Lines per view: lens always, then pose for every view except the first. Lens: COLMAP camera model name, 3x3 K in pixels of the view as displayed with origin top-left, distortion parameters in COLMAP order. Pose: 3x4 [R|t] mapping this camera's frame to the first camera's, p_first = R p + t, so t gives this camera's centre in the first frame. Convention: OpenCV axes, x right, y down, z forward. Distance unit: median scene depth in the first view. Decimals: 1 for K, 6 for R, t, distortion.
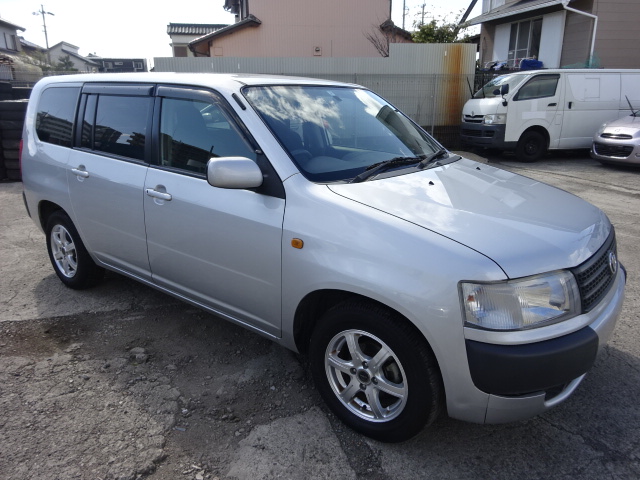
lens RADIAL K [[464.6, 0, 324.9], [0, 464.6, 242.0], [0, 0, 1]] dist [0.021949, -0.026986]
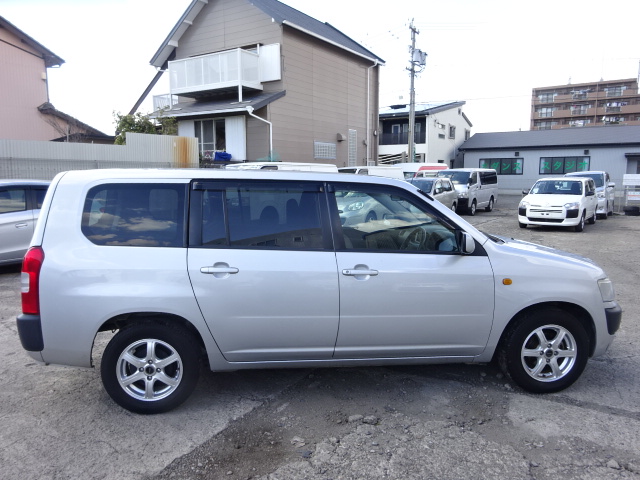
lens RADIAL K [[464.6, 0, 320.9], [0, 464.6, 240.9], [0, 0, 1]] dist [0.021949, -0.026986]
pose [[0.723219, -0.090847, 0.684618, -0.968819], [0.206758, 0.974324, -0.089125, -0.074467], [-0.658943, 0.206006, 0.723433, 0.148917]]
